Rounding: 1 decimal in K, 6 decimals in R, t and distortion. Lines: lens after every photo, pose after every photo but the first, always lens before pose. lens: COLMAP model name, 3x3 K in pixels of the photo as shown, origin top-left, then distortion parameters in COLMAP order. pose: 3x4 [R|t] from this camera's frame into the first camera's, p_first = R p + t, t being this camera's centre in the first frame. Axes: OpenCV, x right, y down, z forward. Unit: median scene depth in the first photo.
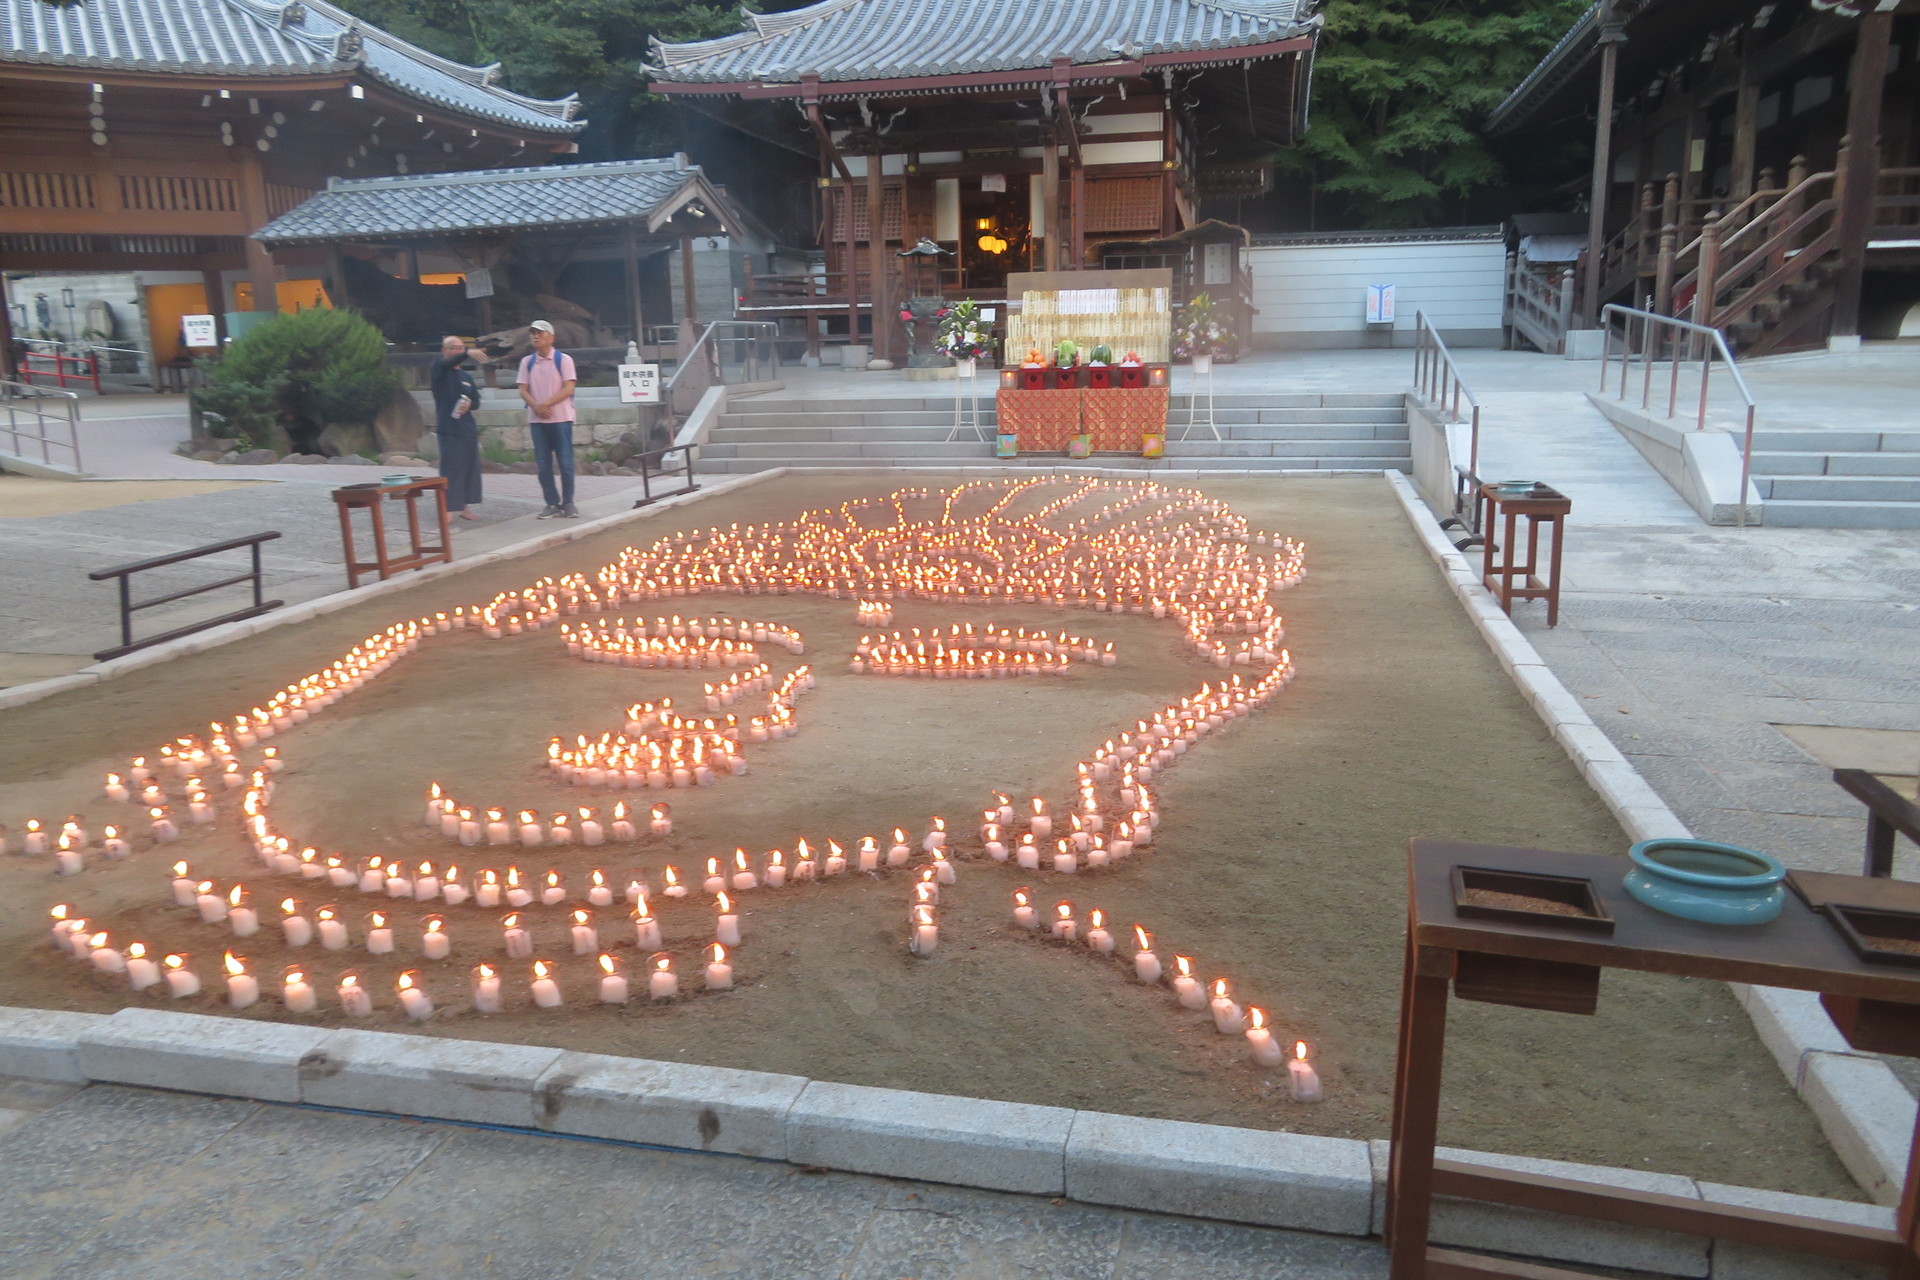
lens RADIAL K [[1381.8, 0, 960.7], [0, 1381.8, 639.2], [0, 0, 1]] dist [-0.000346, -0.002170]
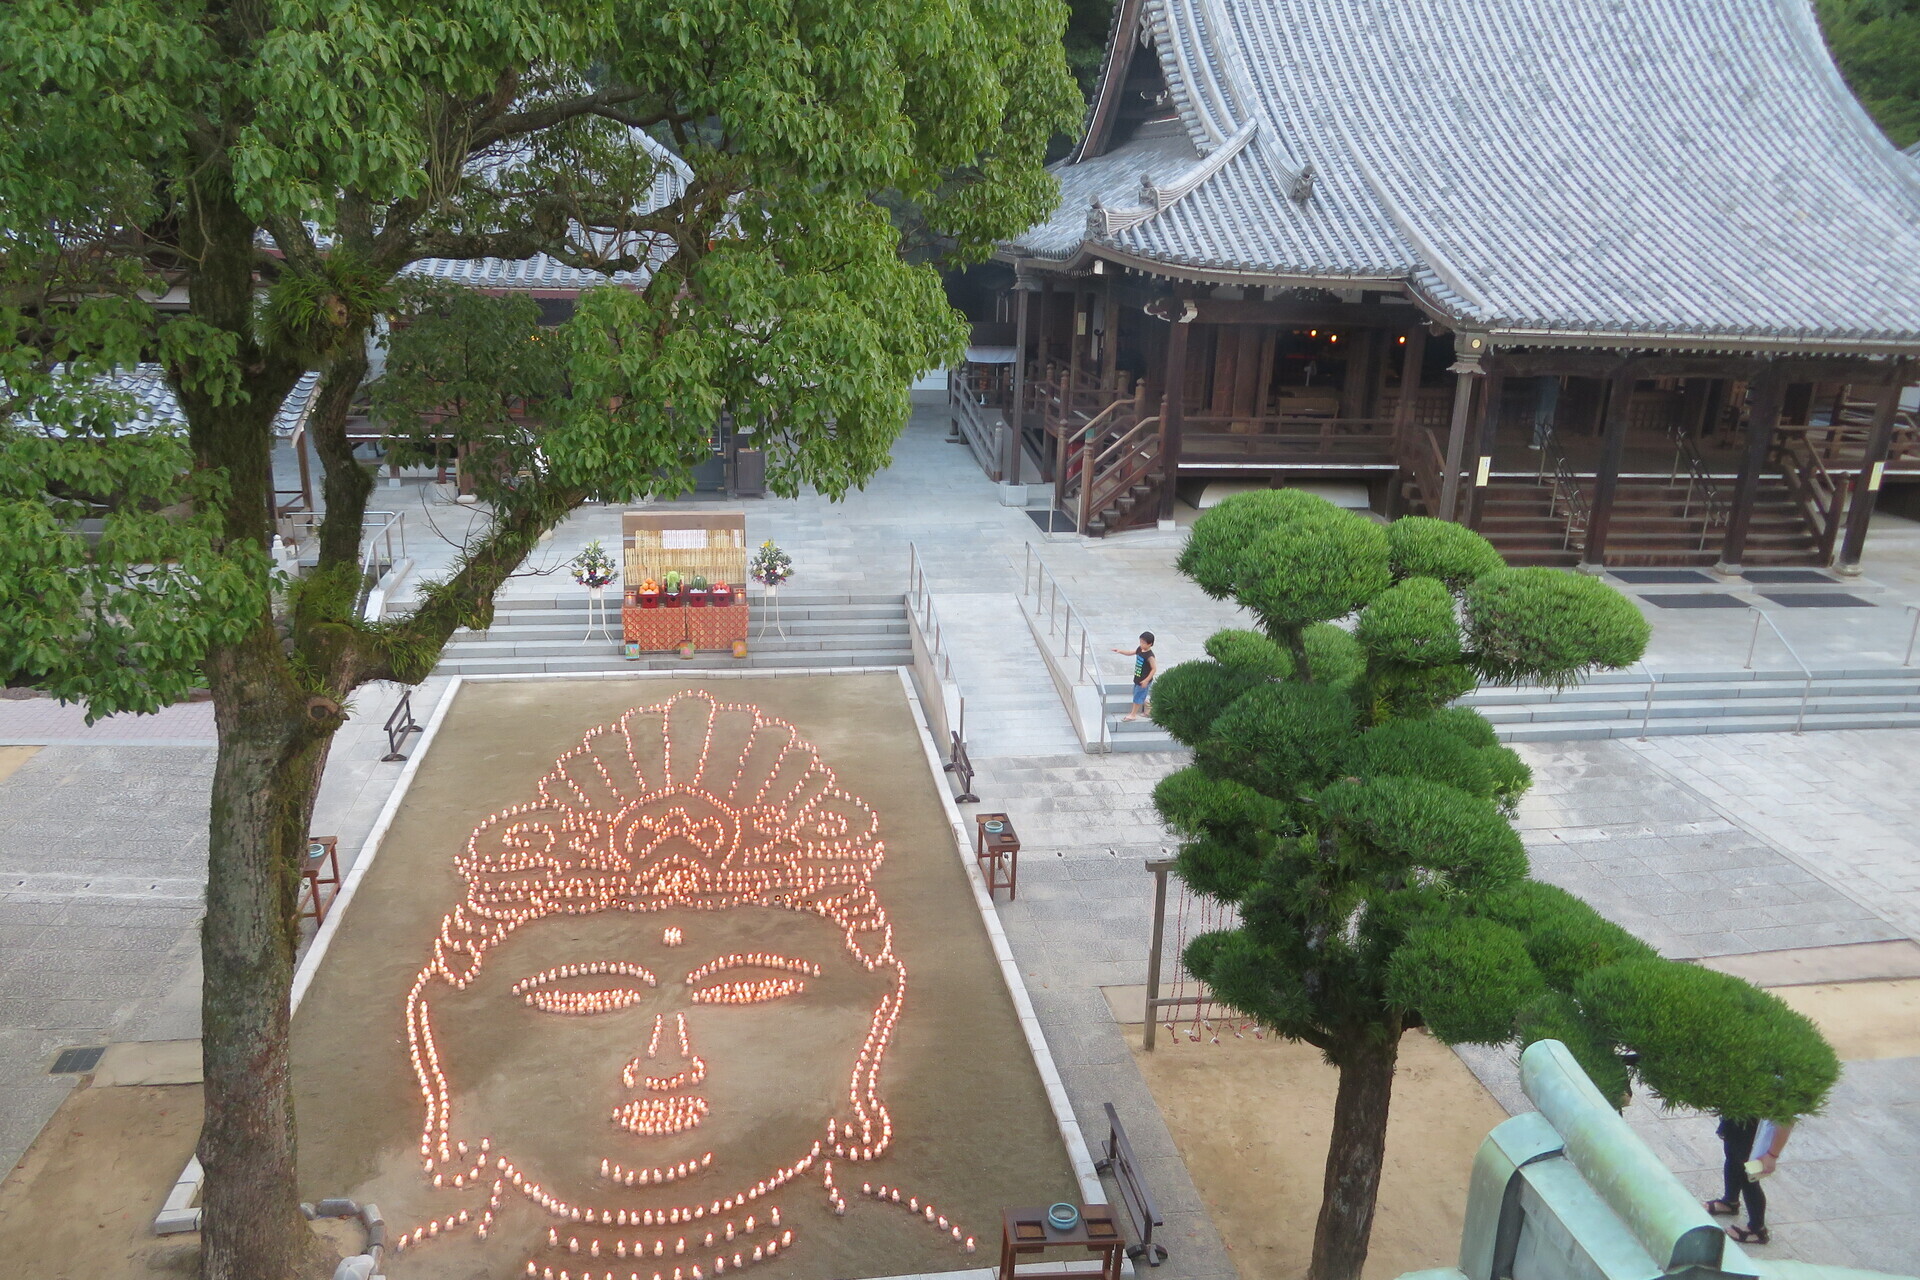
lens RADIAL K [[1381.8, 0, 958.8], [0, 1381.8, 639.6], [0, 0, 1]] dist [-0.000346, -0.002170]
pose [[0.924461, -0.065495, 0.375610, -0.221371], [0.027162, 0.993946, 0.106461, -0.352172], [-0.380309, -0.088216, 0.920643, -0.467150]]
